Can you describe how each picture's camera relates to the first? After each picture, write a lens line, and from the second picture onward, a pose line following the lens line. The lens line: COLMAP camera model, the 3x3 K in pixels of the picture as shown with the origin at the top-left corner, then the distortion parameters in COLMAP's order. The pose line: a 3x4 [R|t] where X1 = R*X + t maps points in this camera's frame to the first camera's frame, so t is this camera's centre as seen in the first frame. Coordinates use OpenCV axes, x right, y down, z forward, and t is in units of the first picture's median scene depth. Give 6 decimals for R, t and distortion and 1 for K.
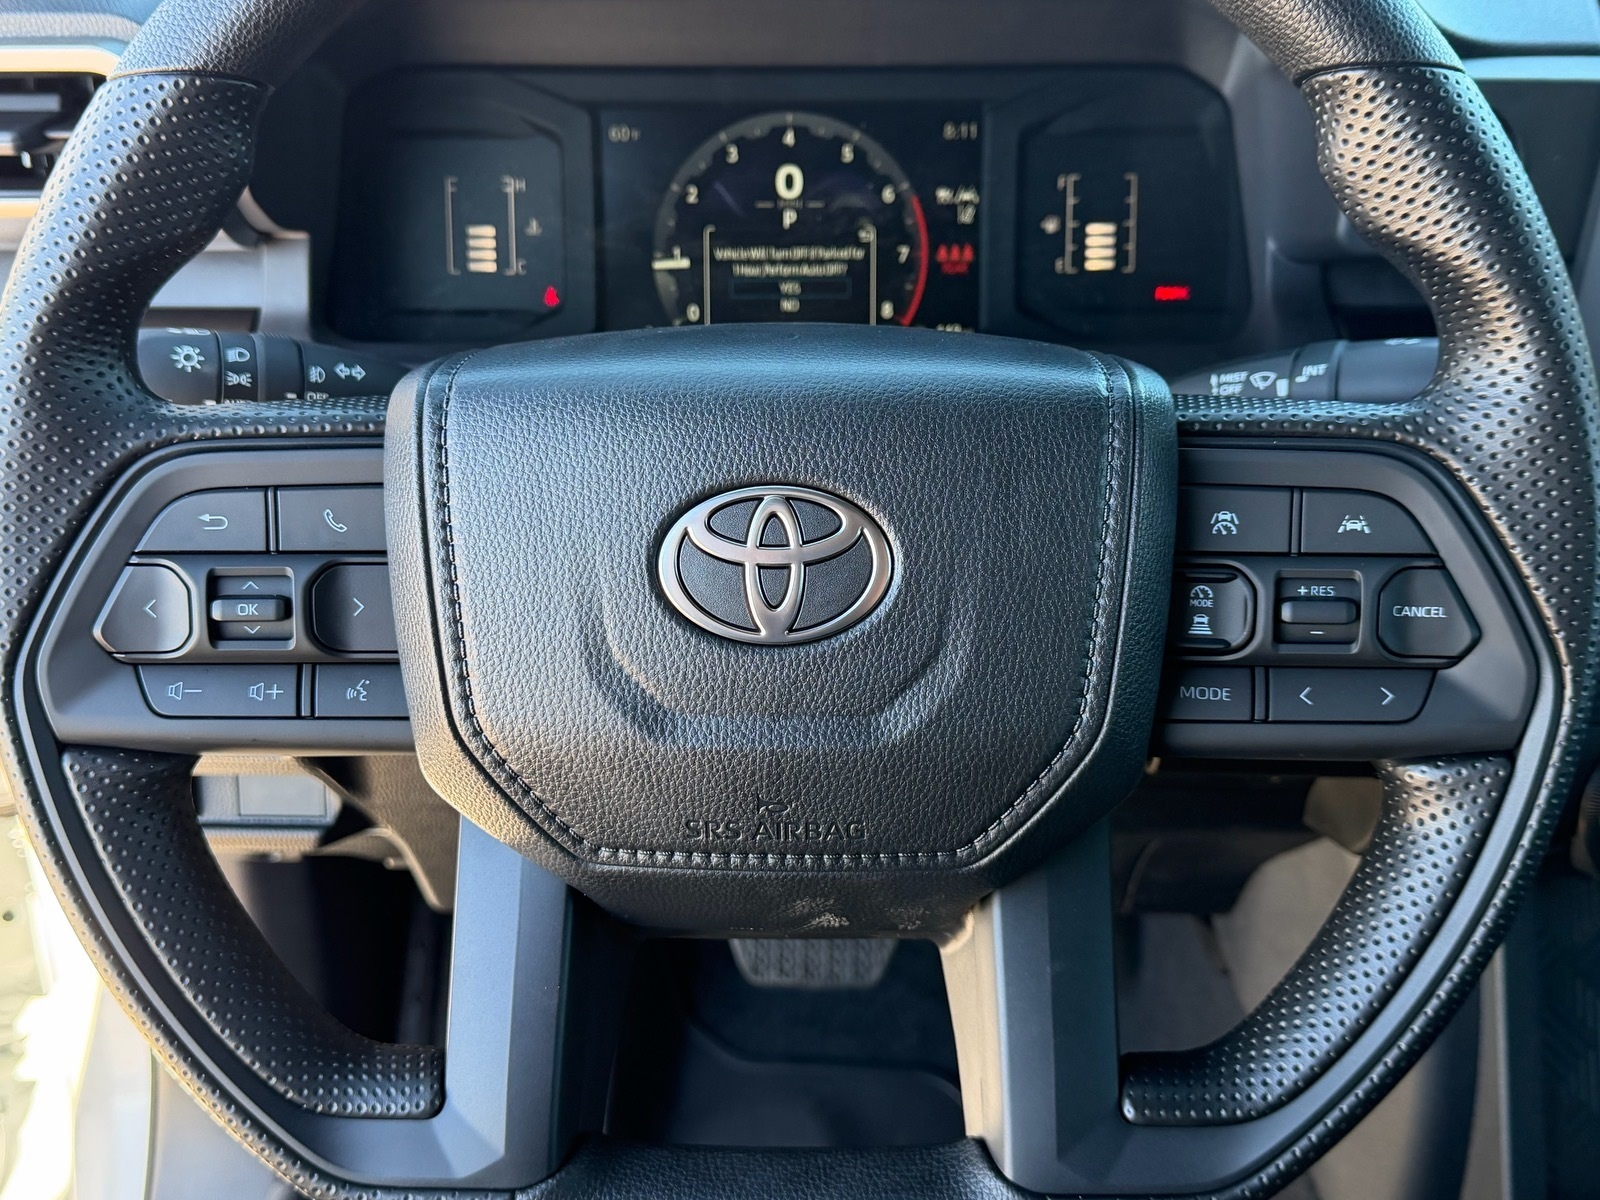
lens RADIAL K [[1569.5, 0, 800.0], [0, 1569.5, 600.0], [0, 0, 1]] dist [0.206409, -0.503496]
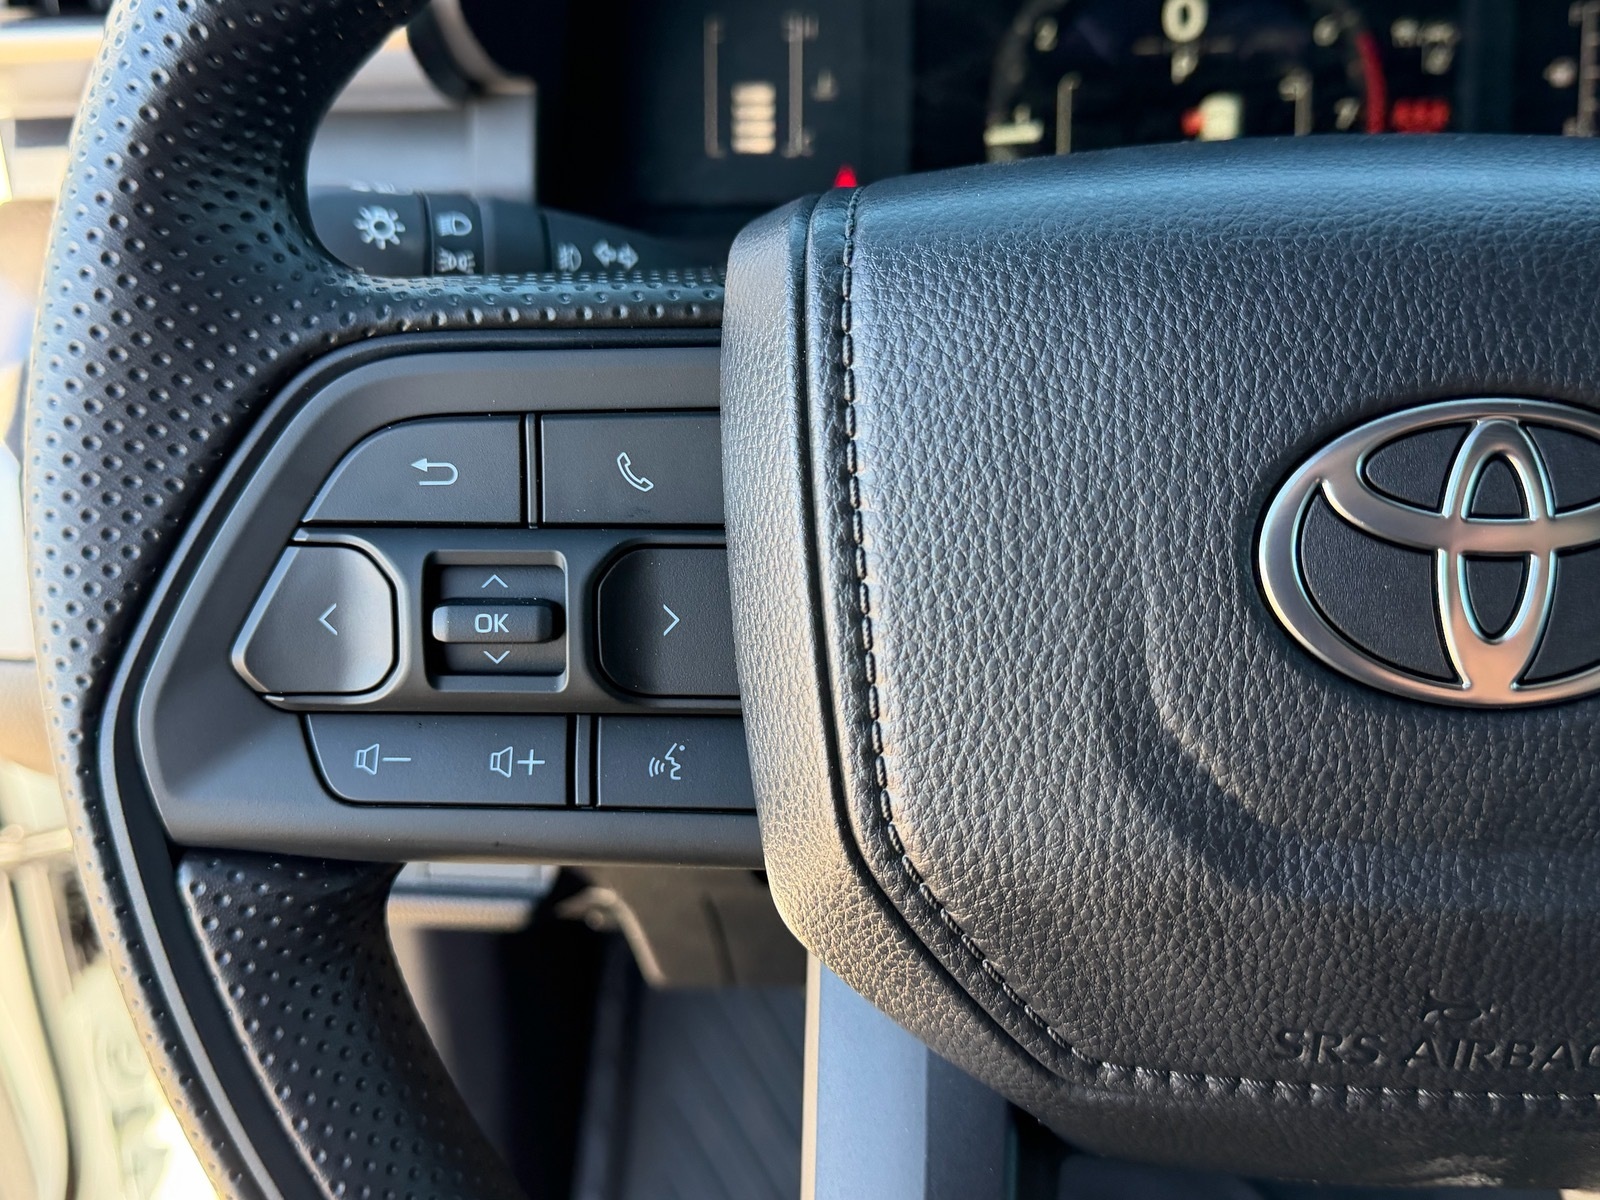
lens RADIAL K [[1576.3, 0, 809.5], [0, 1576.3, 598.4], [0, 0, 1]] dist [0.201432, -0.549799]
pose [[0.996870, 0.011484, -0.078221, -0.189512], [-0.011002, 0.999918, 0.006593, -0.008341], [0.078290, -0.005711, 0.996914, 0.443286]]
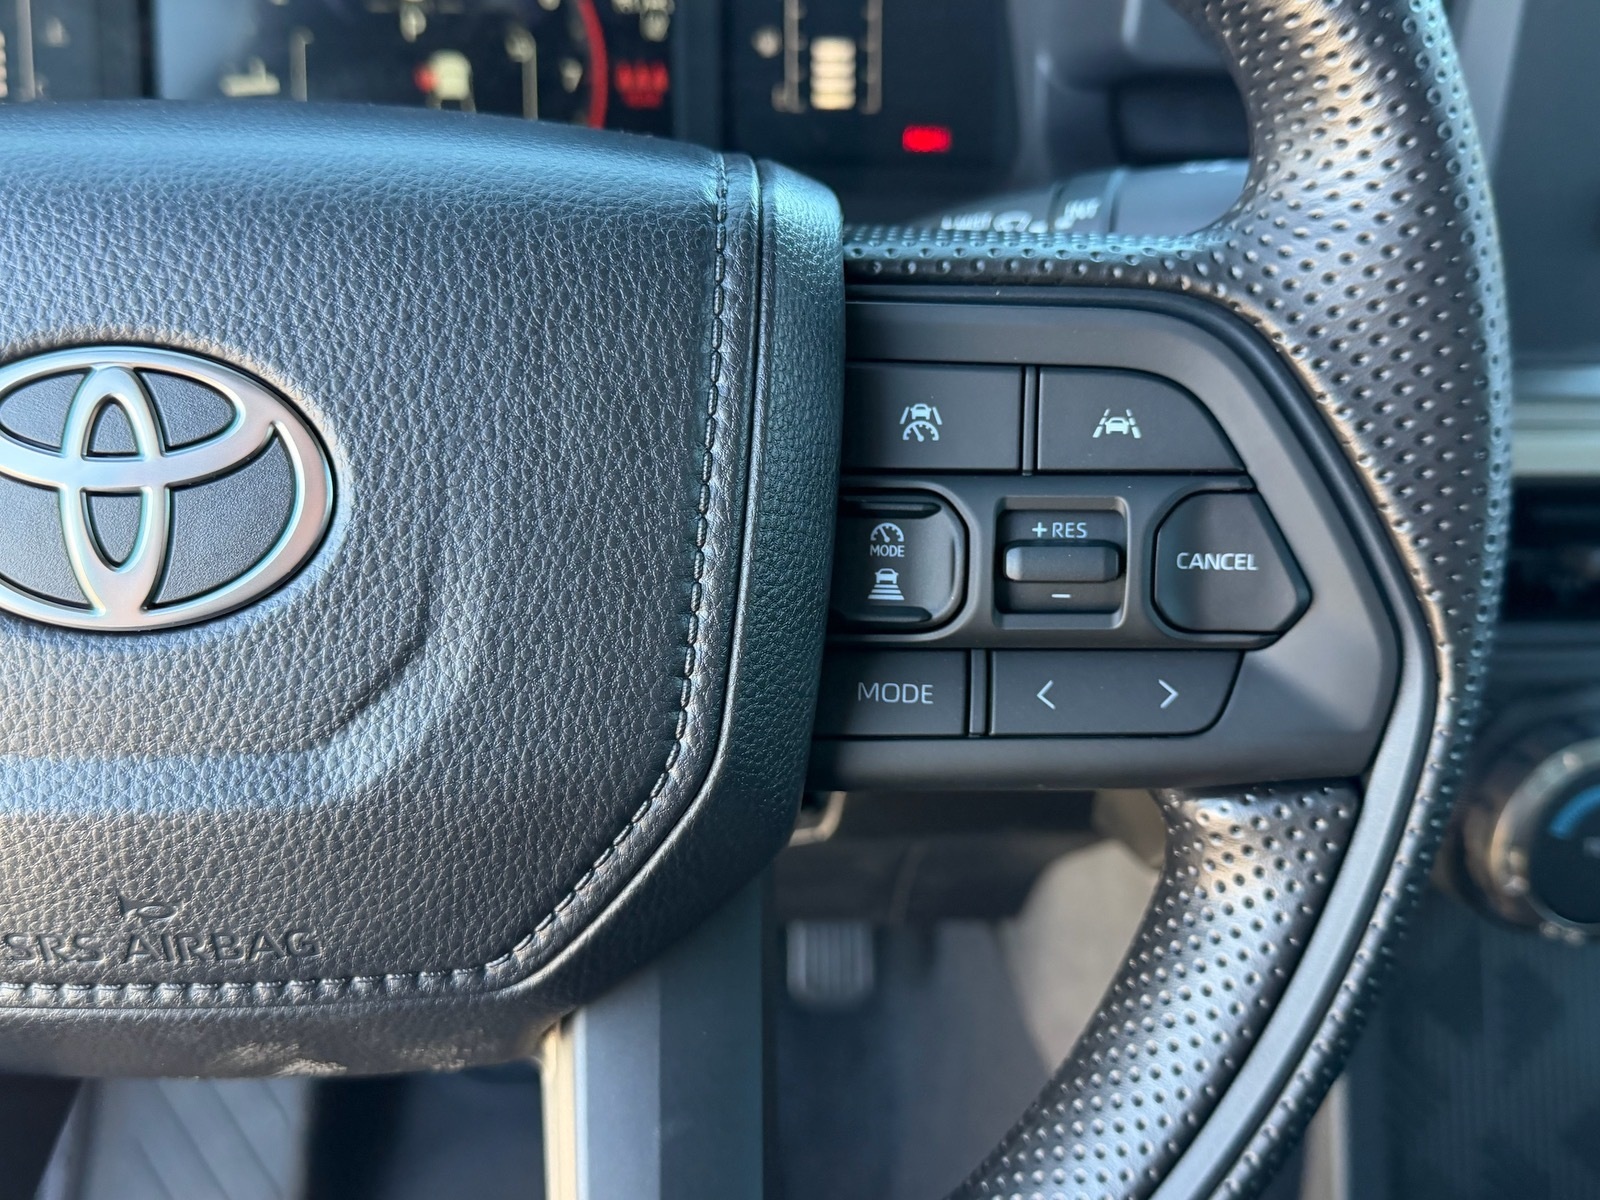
lens RADIAL K [[1576.3, 0, 809.5], [0, 1576.3, 598.4], [0, 0, 1]] dist [0.201432, -0.549799]
pose [[0.995248, -0.011437, 0.096700, 0.166585], [0.008060, 0.999346, 0.035250, -0.001585], [-0.097040, -0.034303, 0.994689, 0.390806]]
